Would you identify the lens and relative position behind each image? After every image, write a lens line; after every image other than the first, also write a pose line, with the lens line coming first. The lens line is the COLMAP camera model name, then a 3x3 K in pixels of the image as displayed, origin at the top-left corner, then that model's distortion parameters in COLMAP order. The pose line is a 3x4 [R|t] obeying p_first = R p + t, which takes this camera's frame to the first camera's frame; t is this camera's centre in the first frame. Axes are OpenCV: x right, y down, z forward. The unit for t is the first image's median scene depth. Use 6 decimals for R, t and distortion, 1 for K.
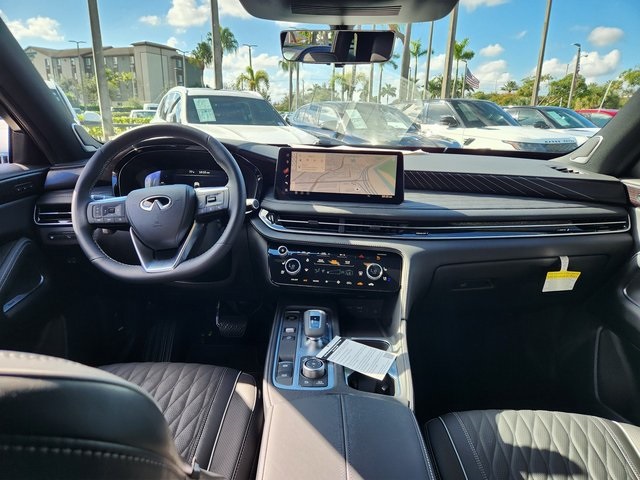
lens RADIAL K [[438.3, 0, 321.4], [0, 438.3, 240.7], [0, 0, 1]] dist [0.075274, -0.056342]
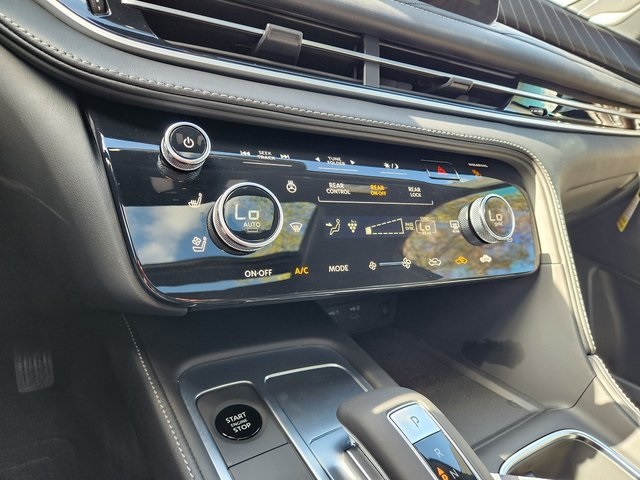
lens RADIAL K [[475.4, 0, 346.6], [0, 475.4, 237.9], [0, 0, 1]] dist [0.032276, 0.003545]
pose [[0.796522, -0.088906, 0.598037, -0.164435], [-0.030213, 0.982041, 0.186233, 0.020844], [-0.603854, -0.166408, 0.779531, 0.739232]]
